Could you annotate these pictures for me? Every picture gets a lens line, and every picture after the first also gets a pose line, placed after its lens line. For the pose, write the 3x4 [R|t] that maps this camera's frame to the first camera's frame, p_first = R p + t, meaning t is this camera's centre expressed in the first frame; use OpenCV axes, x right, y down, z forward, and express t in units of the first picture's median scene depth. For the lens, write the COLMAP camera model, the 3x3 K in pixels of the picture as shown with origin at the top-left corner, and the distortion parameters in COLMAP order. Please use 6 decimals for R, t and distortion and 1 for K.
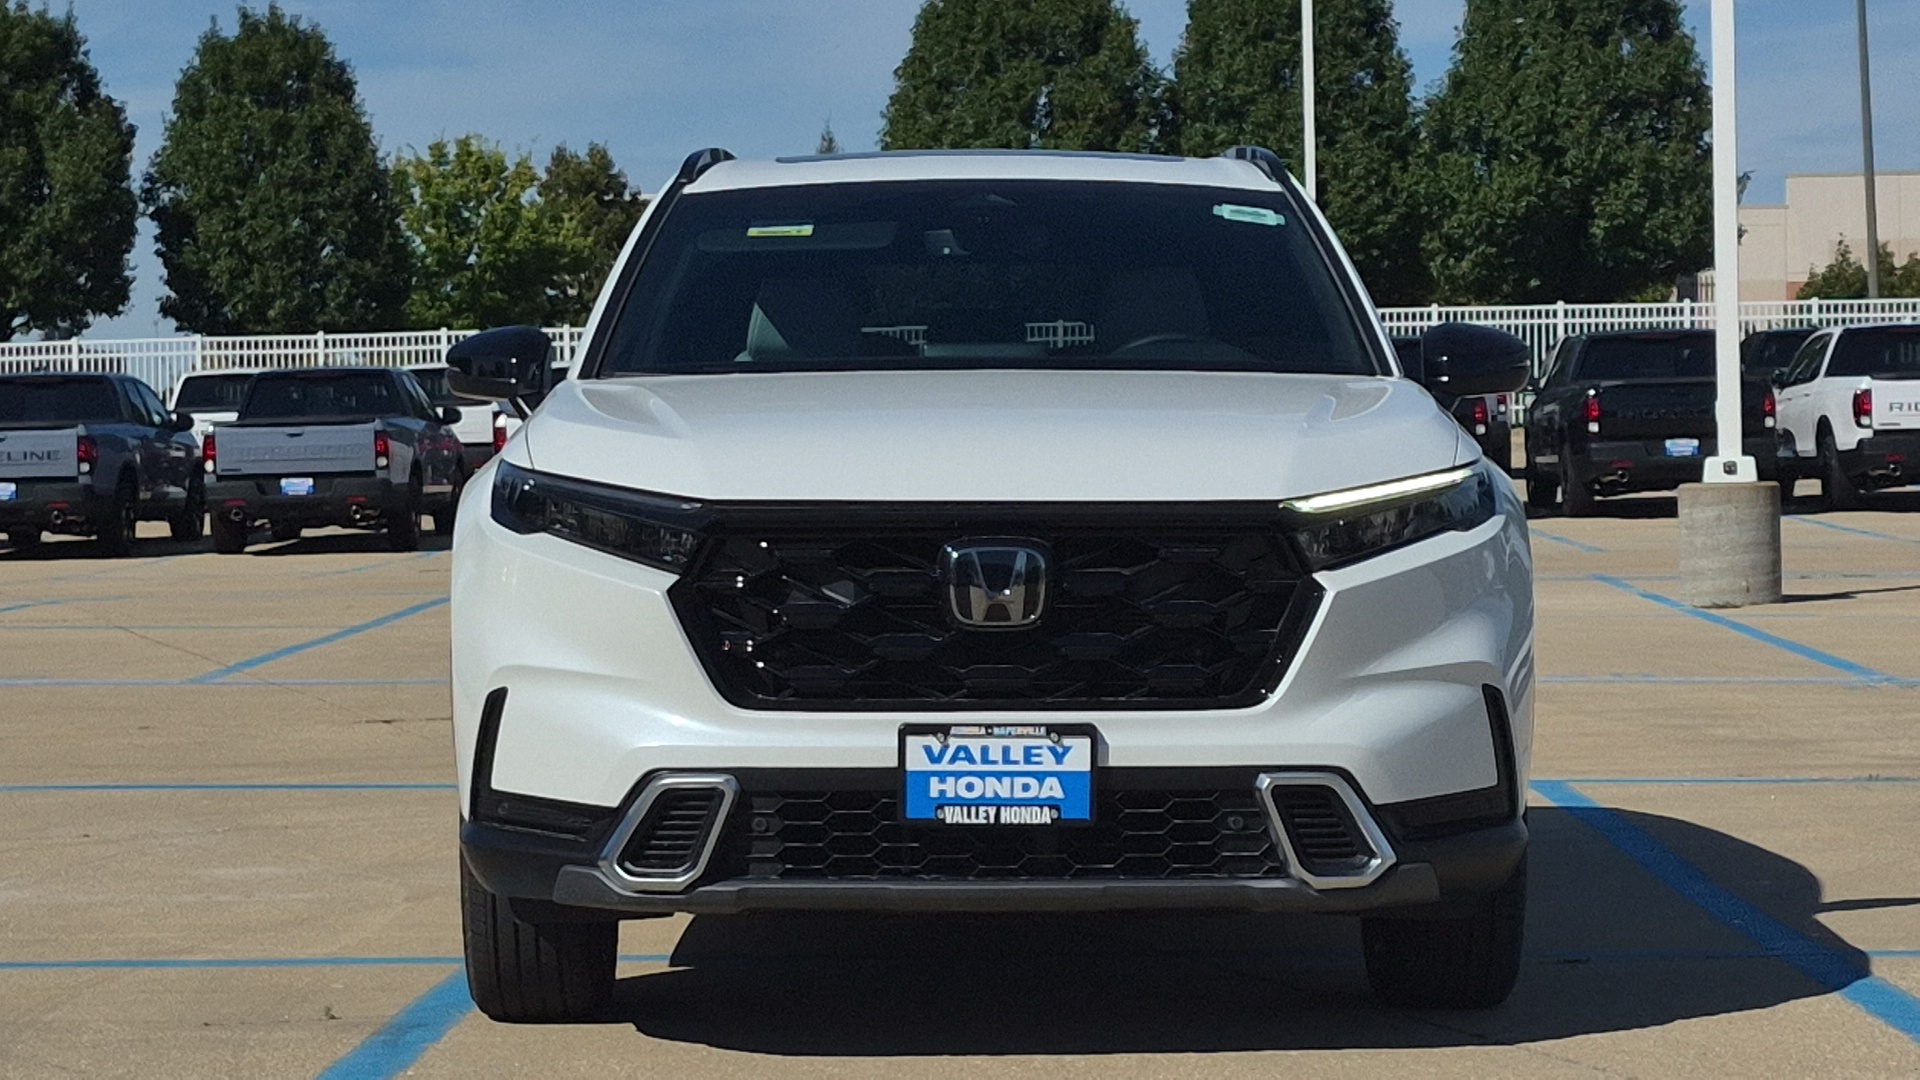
lens RADIAL K [[4434.7, 0, 960.0], [0, 4434.7, 540.0], [0, 0, 1]] dist [-0.493186, 6.792569]
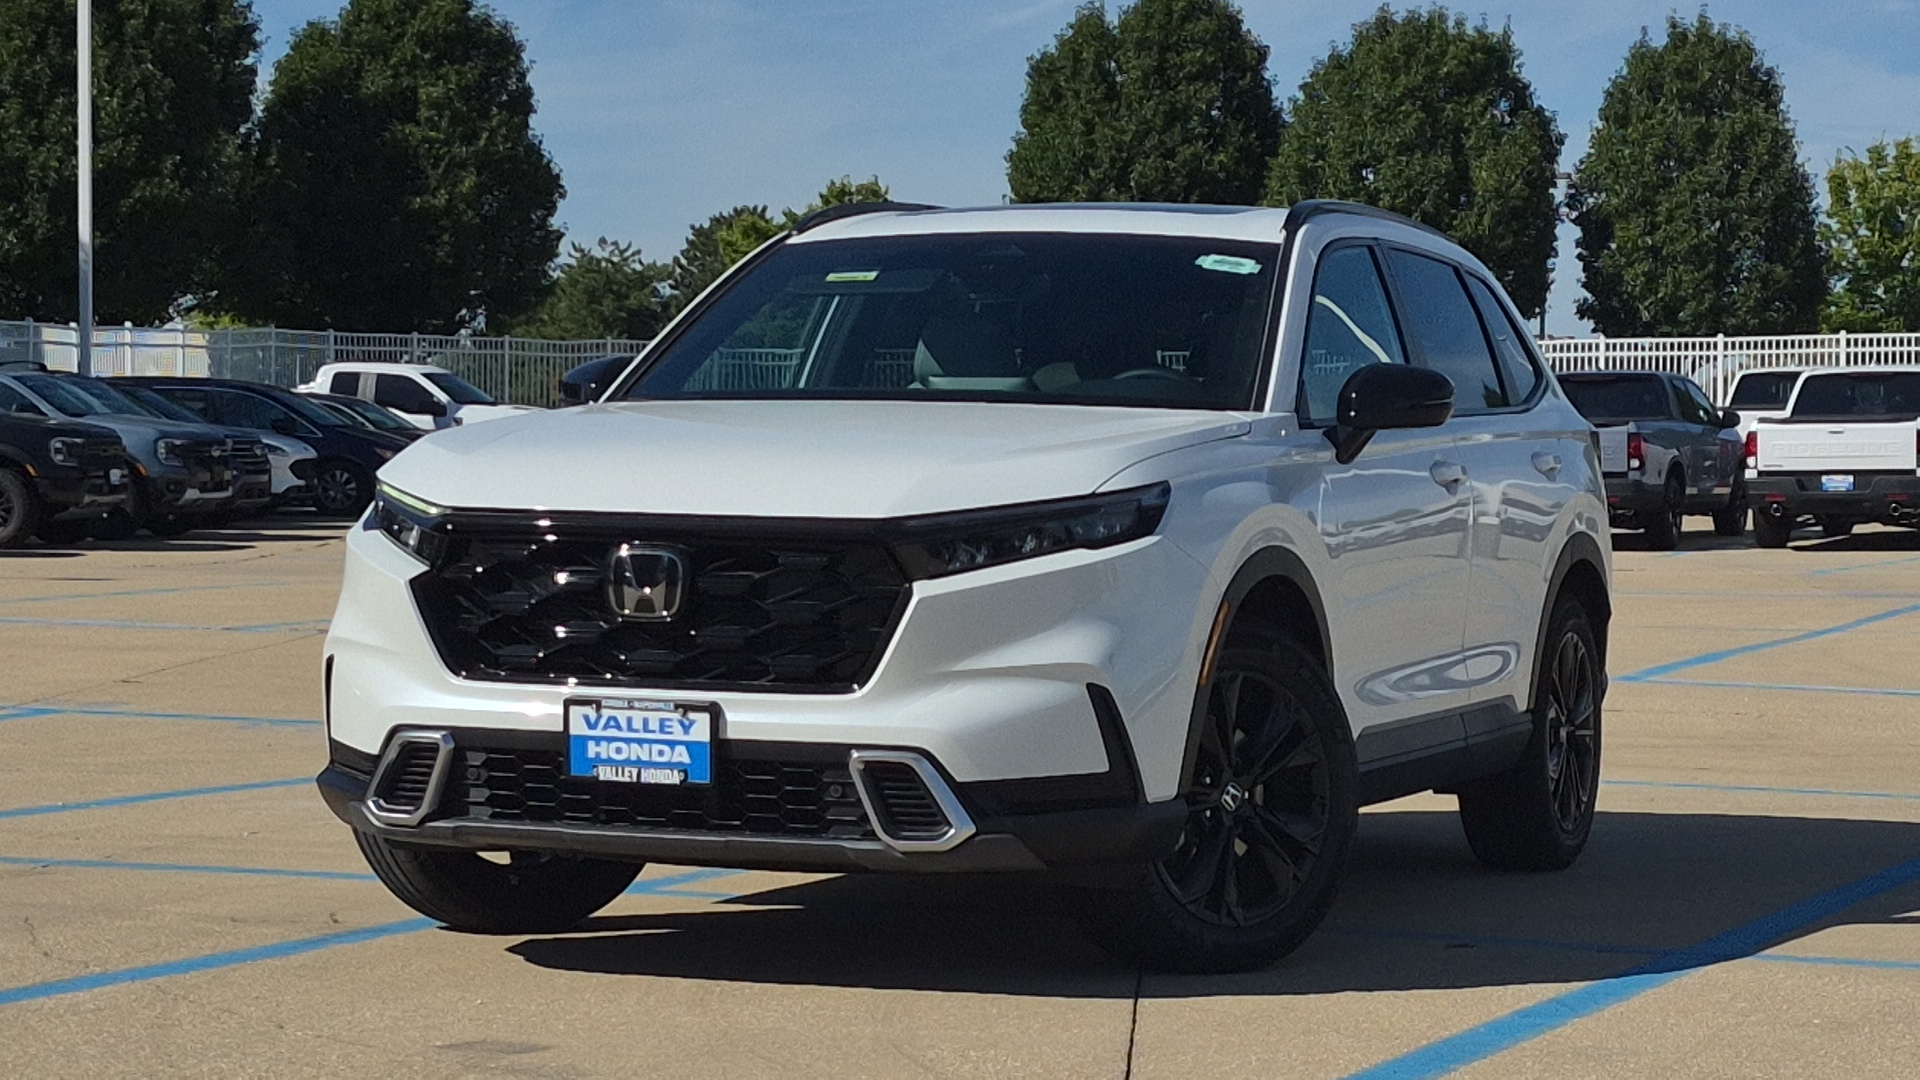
lens RADIAL K [[4434.7, 0, 960.0], [0, 4434.7, 540.0], [0, 0, 1]] dist [-0.493186, 6.792569]
pose [[0.921854, 0.022989, -0.386854, 0.455291], [-0.022351, 0.999731, 0.006150, -0.009094], [0.386891, 0.002977, 0.922121, -0.061700]]
